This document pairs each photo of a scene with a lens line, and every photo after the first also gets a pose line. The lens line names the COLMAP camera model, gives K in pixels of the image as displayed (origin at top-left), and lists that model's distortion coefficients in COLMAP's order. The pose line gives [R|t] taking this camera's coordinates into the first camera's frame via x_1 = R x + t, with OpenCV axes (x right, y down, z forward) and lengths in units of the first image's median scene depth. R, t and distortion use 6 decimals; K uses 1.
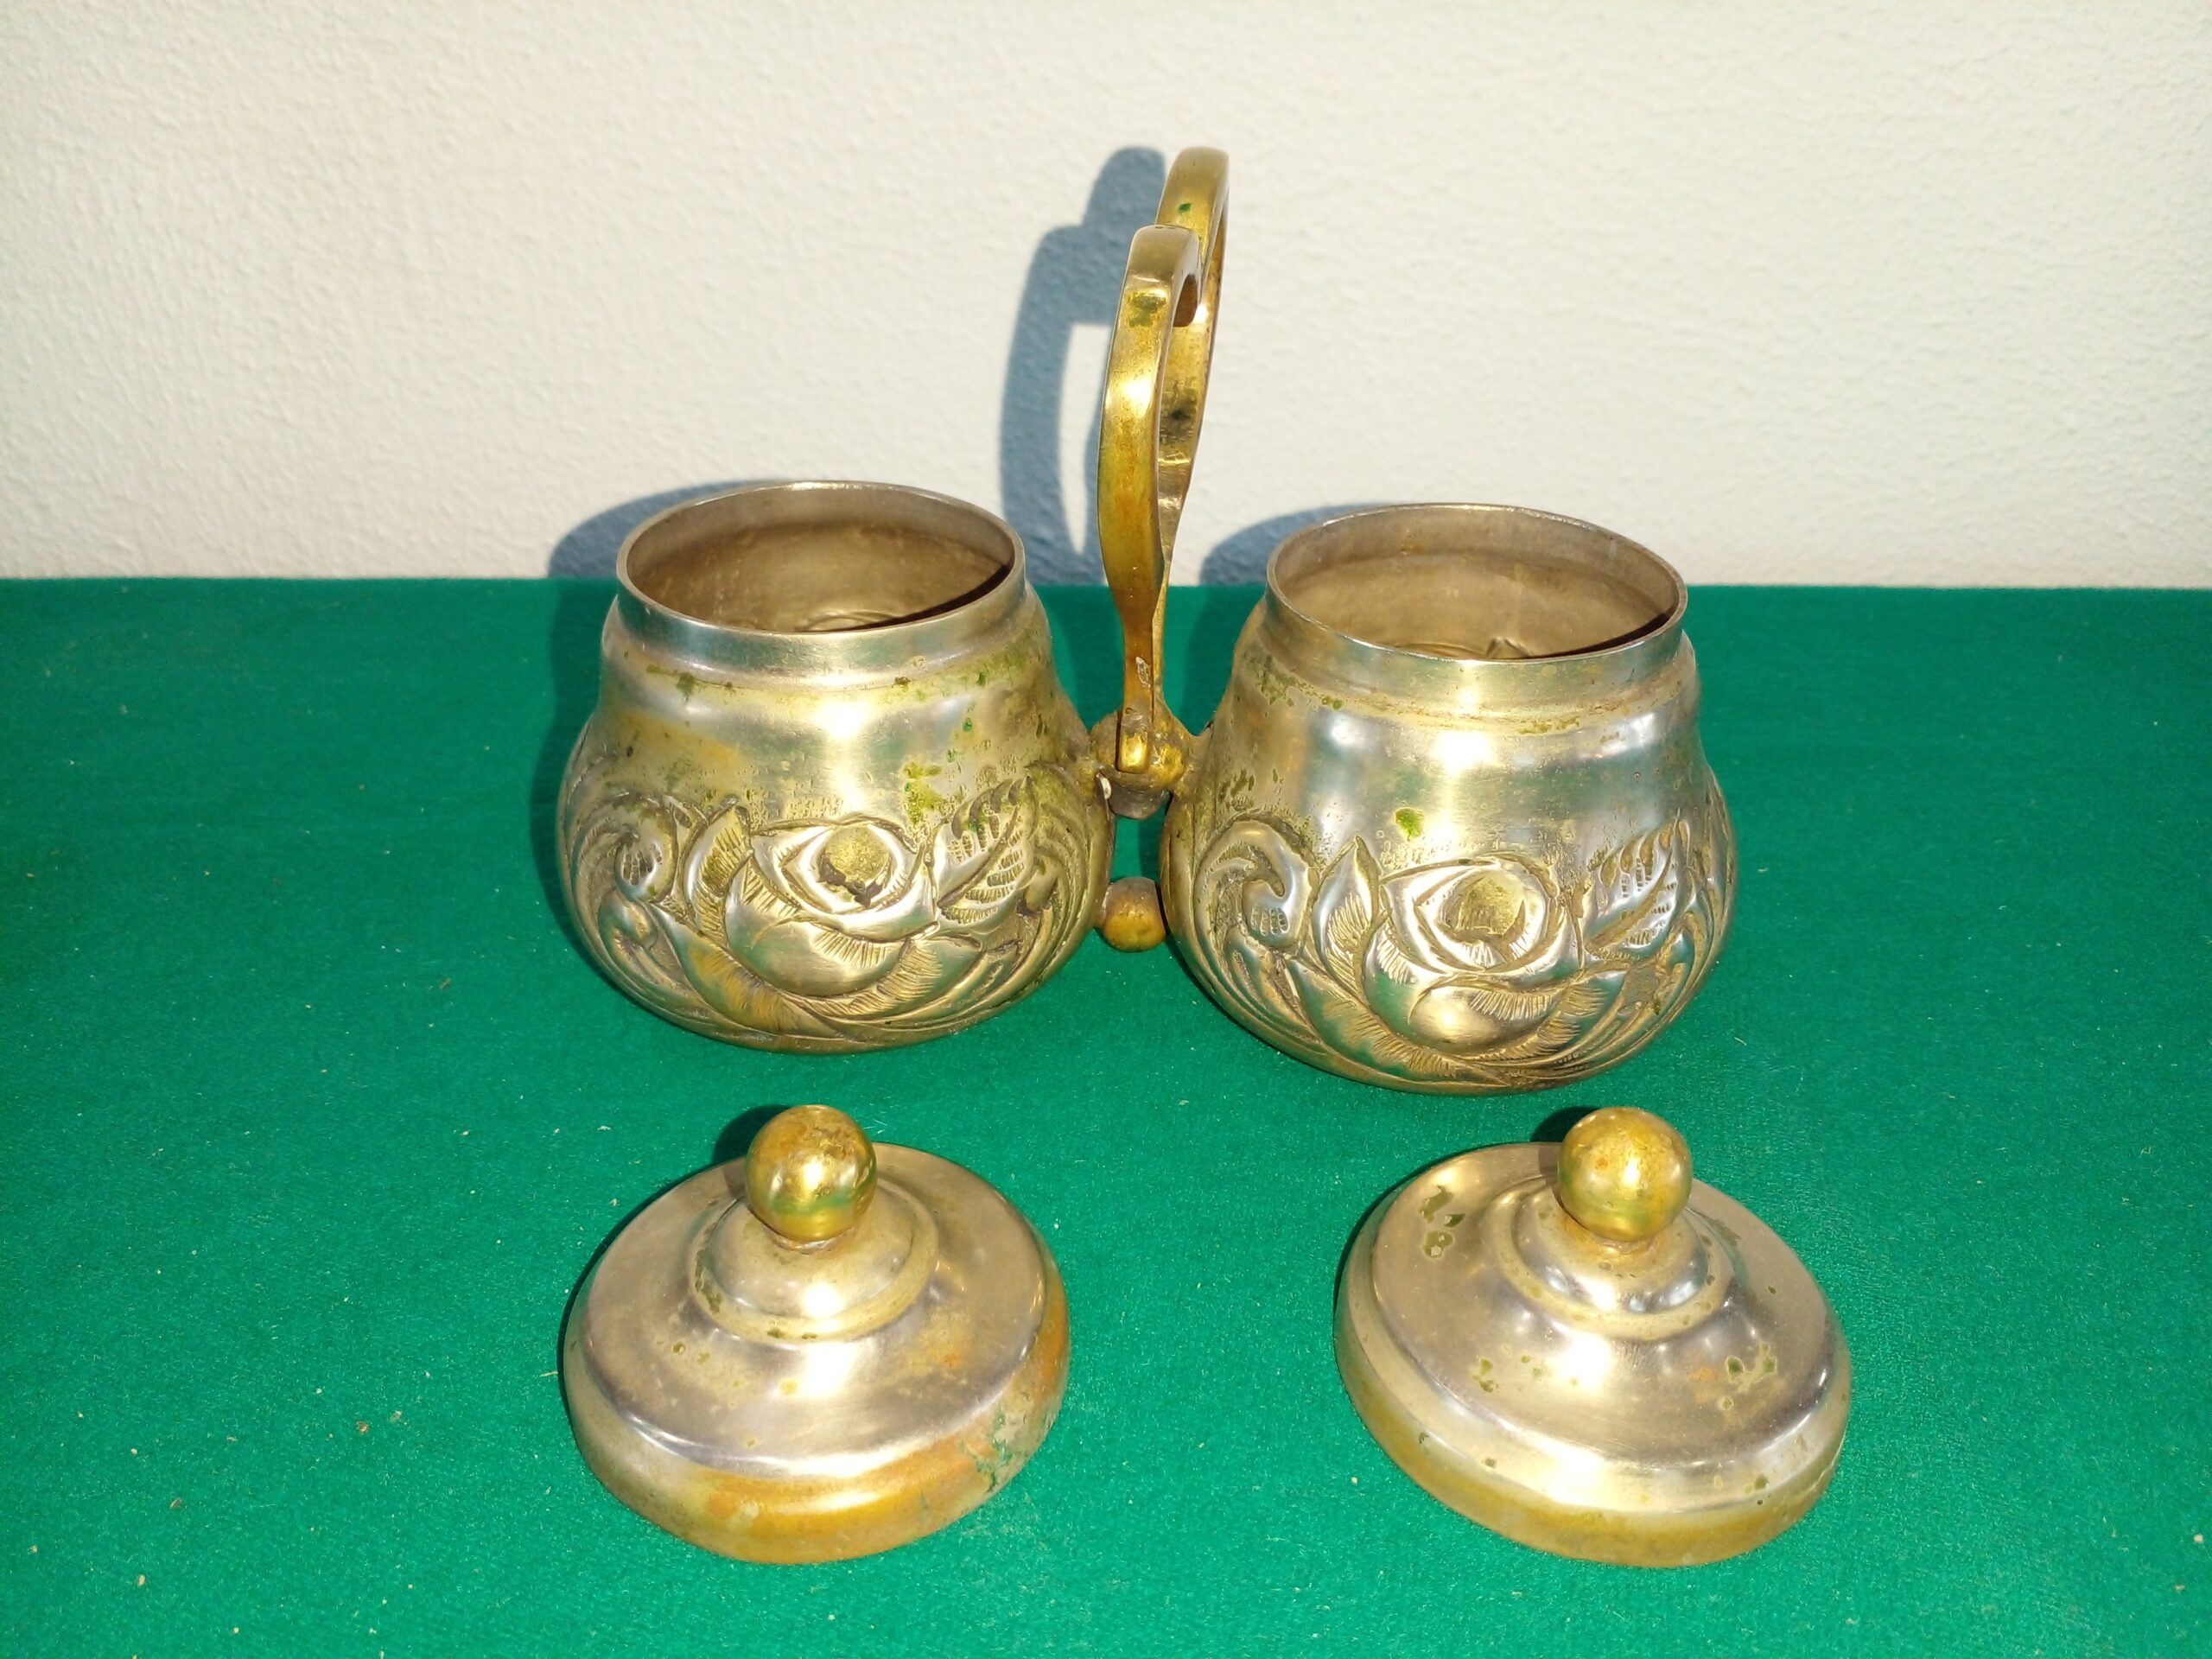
lens RADIAL K [[1864.5, 0, 1102.1], [0, 1864.5, 872.8], [0, 0, 1]] dist [-0.019506, -0.012425]
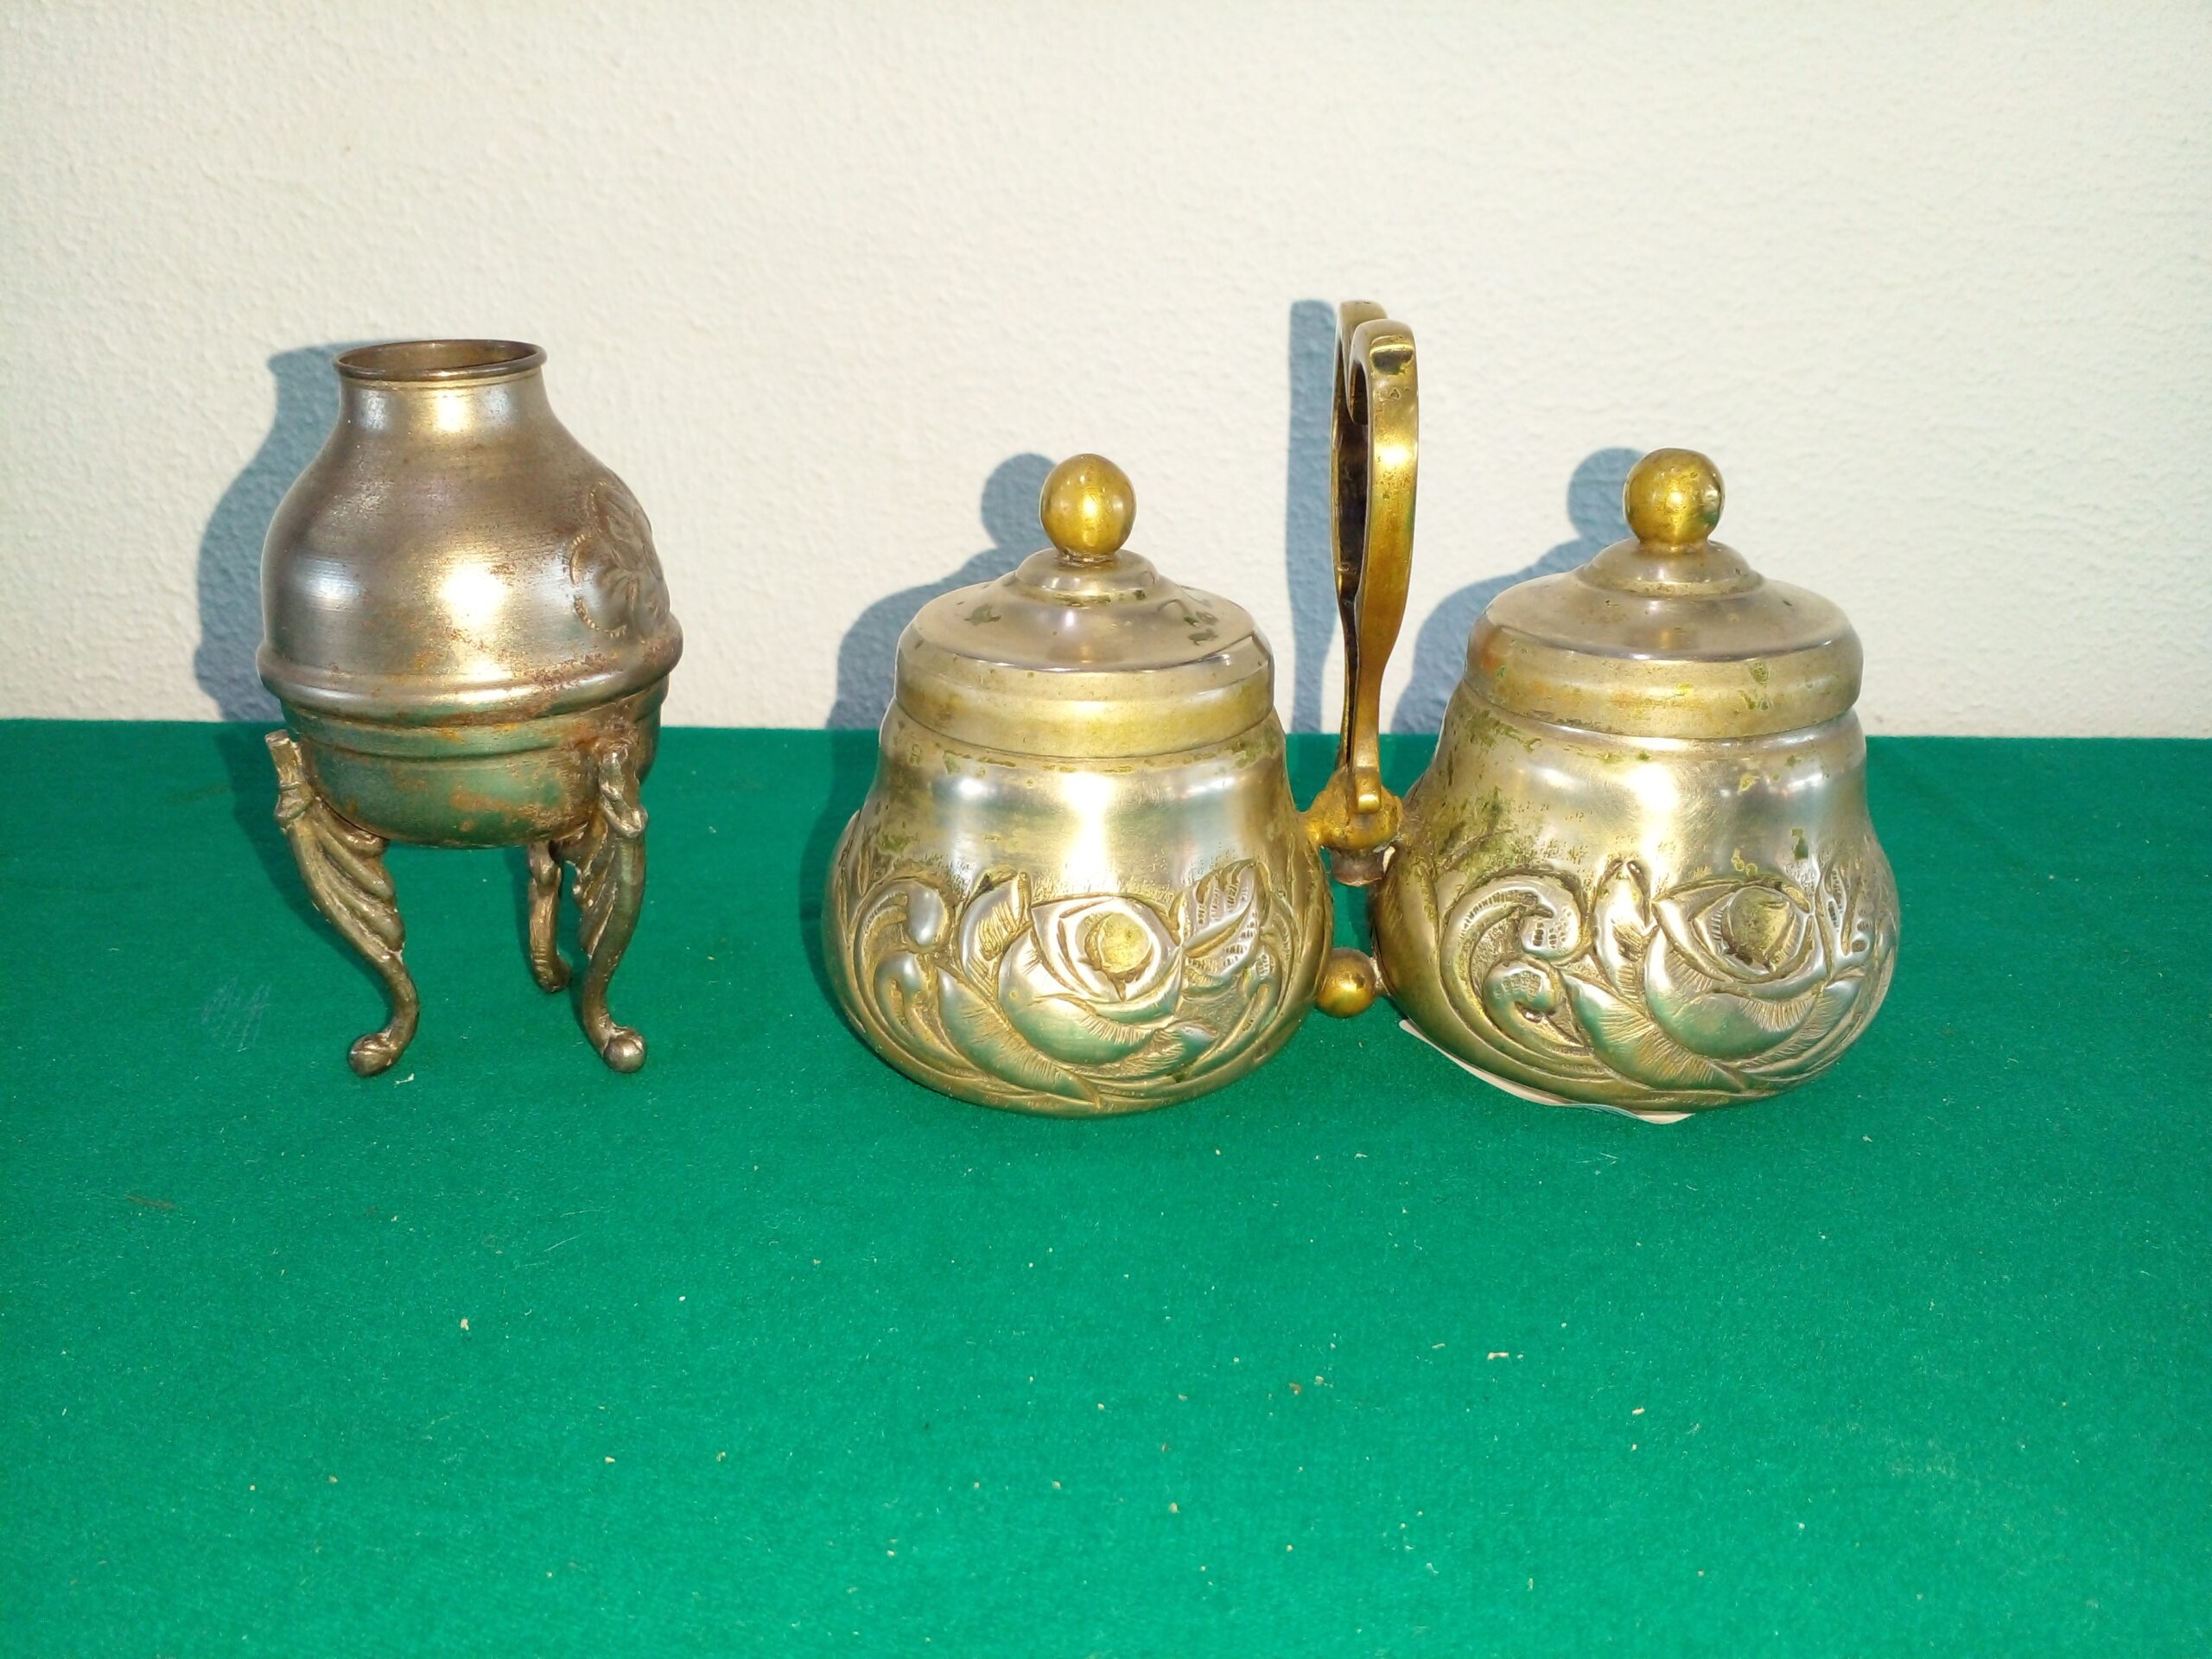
lens RADIAL K [[1864.5, 0, 1100.9], [0, 1864.5, 875.0], [0, 0, 1]] dist [-0.019506, -0.012425]
pose [[0.999999, -0.001000, 0.001315, -0.267501], [0.001171, 0.990505, -0.137469, 0.076763], [-0.001165, 0.137471, 0.990505, -0.067989]]
